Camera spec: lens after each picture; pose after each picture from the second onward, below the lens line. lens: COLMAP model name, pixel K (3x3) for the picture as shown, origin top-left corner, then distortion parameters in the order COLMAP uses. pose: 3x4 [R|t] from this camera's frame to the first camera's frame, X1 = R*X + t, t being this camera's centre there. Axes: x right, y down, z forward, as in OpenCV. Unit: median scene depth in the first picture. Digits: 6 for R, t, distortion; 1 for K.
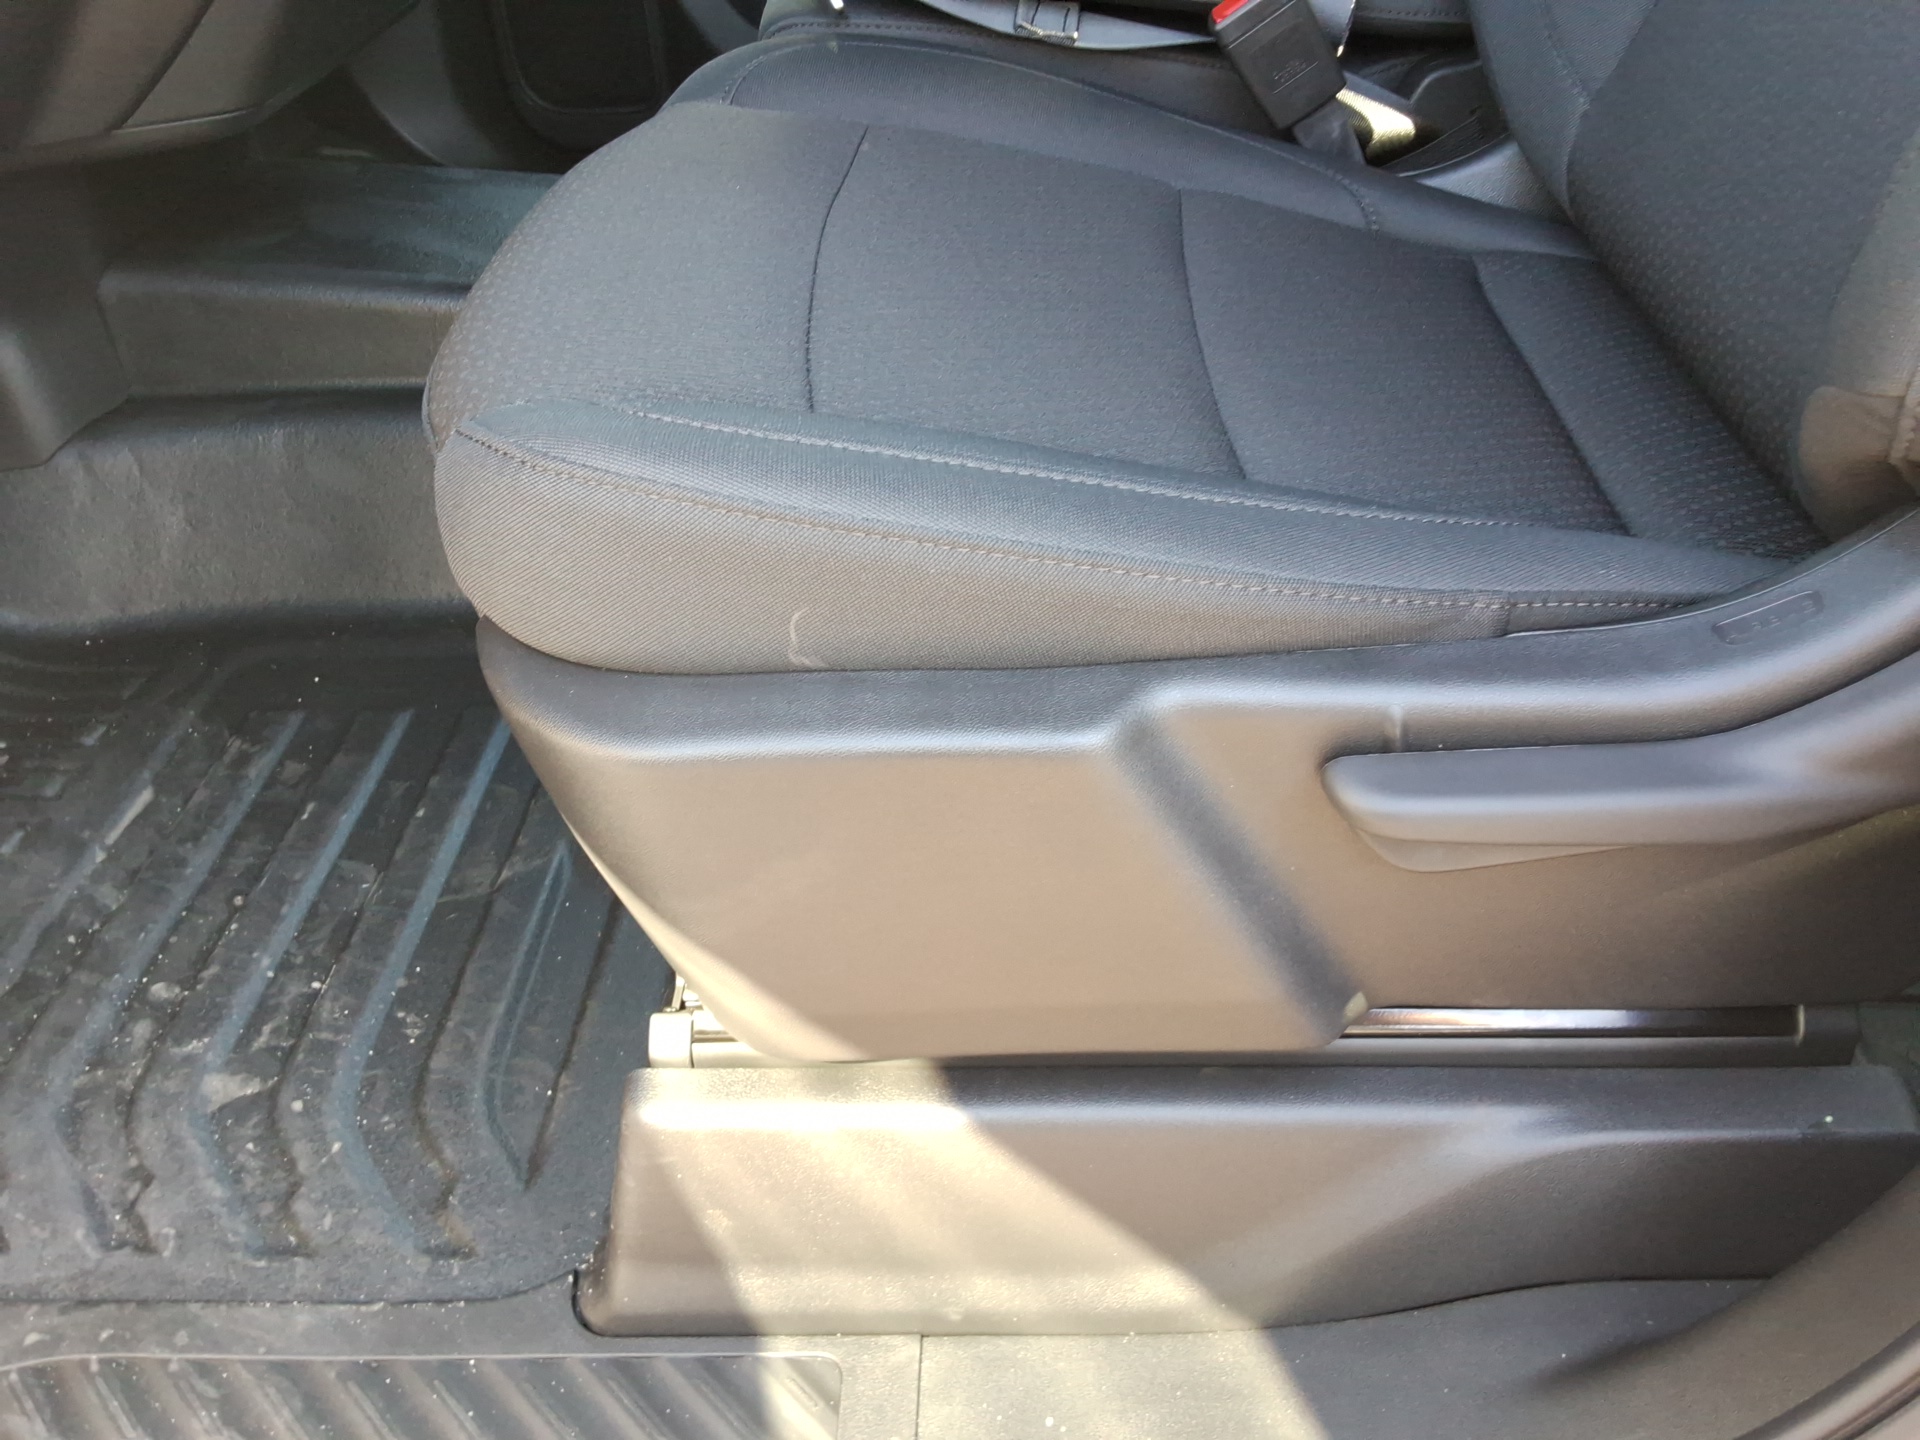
lens RADIAL K [[1536.8, 0, 959.9], [0, 1536.8, 723.4], [0, 0, 1]] dist [0.096832, -0.150213]
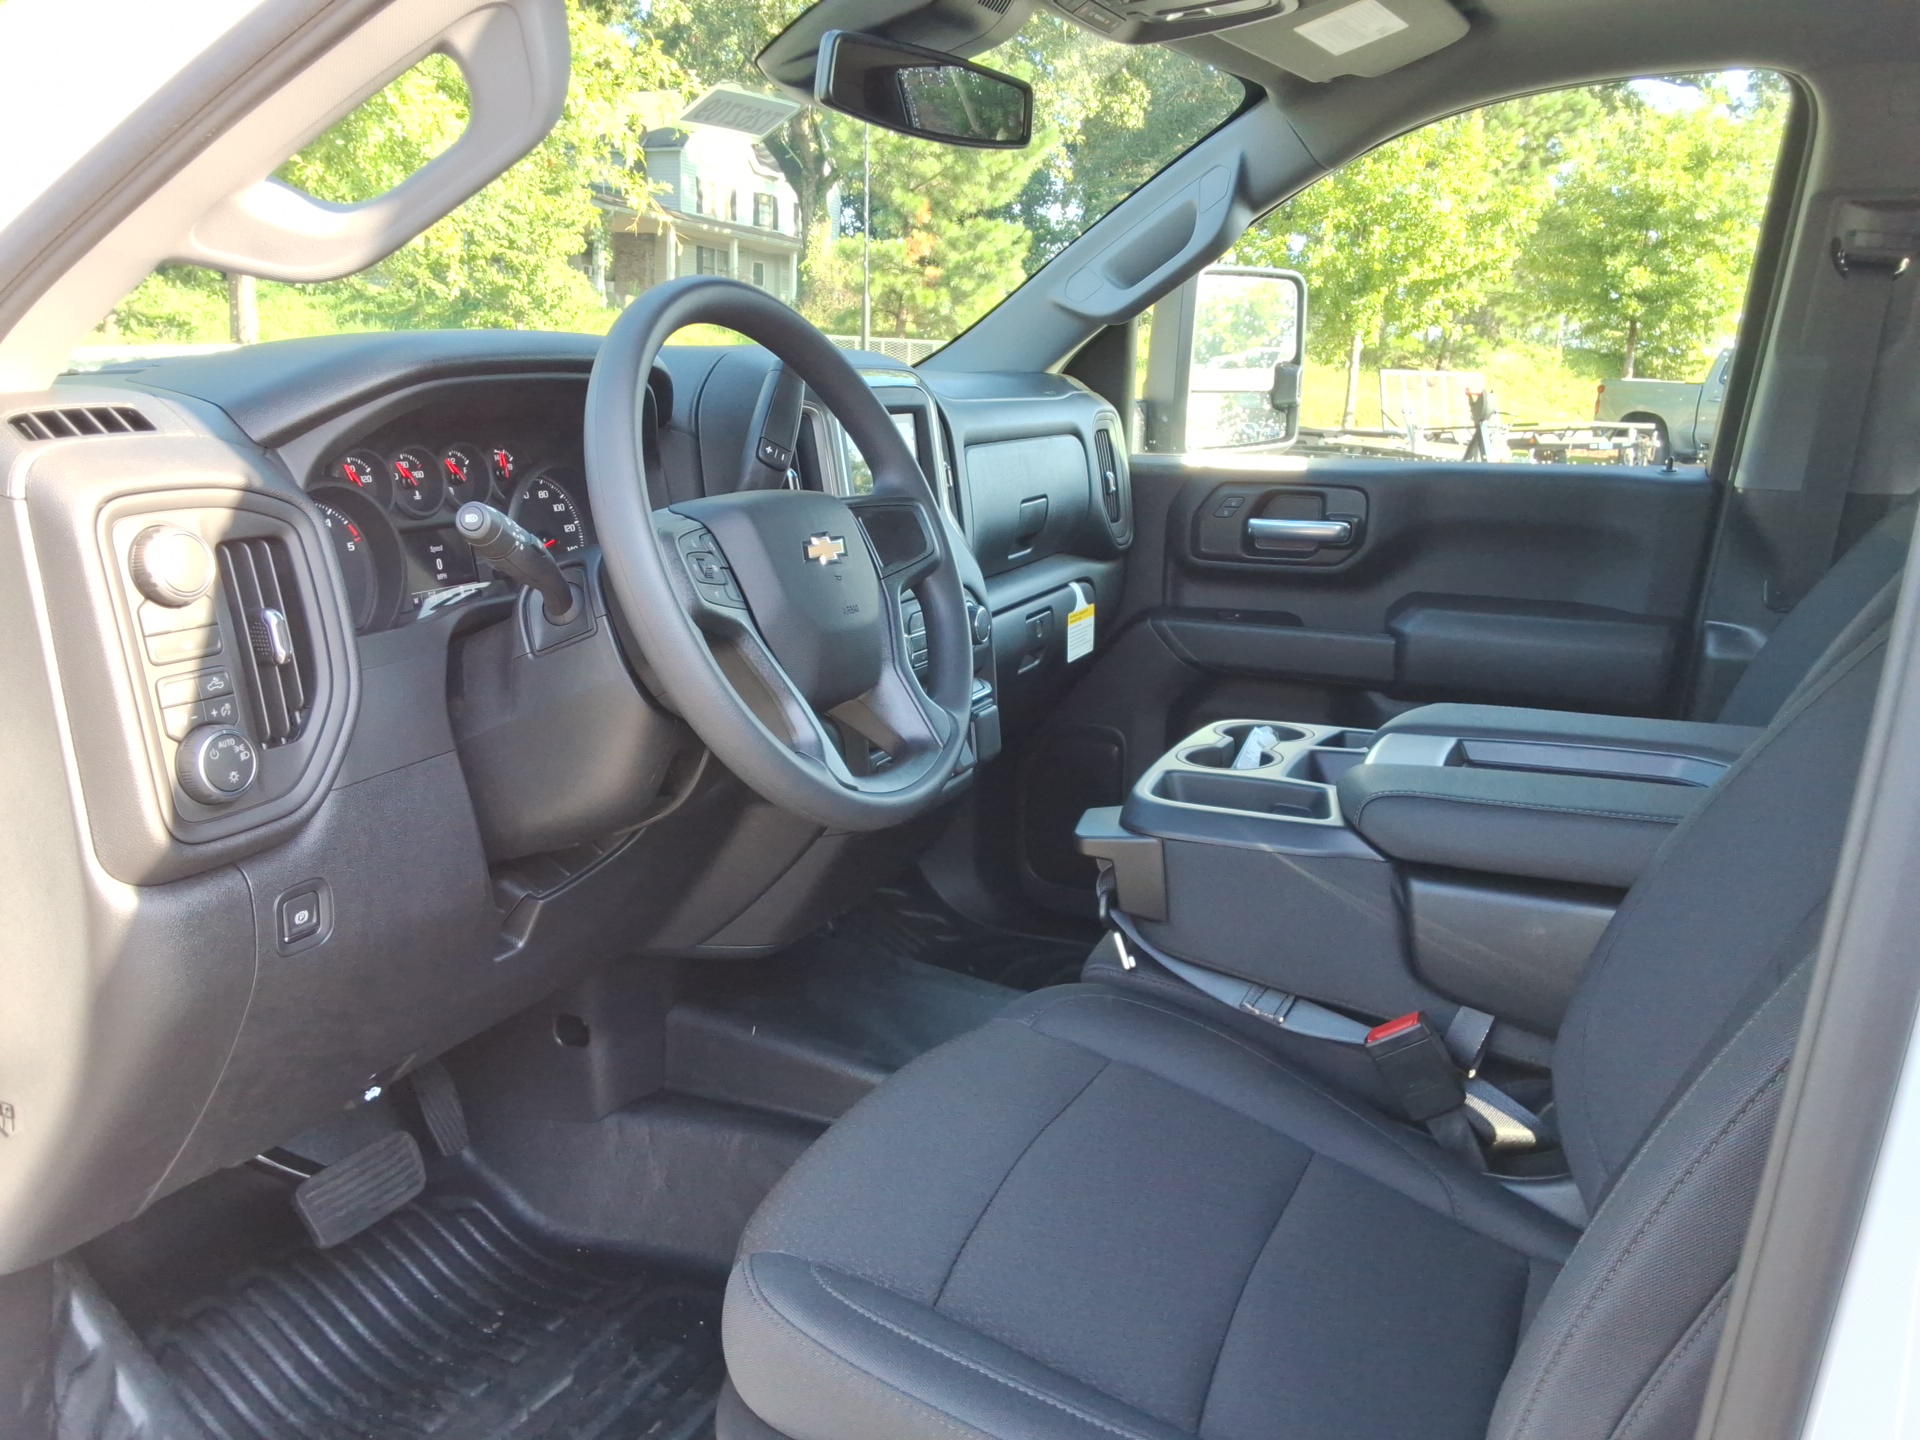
lens RADIAL K [[1536.8, 0, 952.0], [0, 1536.8, 710.1], [0, 0, 1]] dist [0.096832, -0.150213]
pose [[0.920347, 0.134524, -0.367239, 0.252289], [-0.271140, 0.896170, -0.351231, -0.099325], [0.281860, 0.422827, 0.861262, -0.404899]]
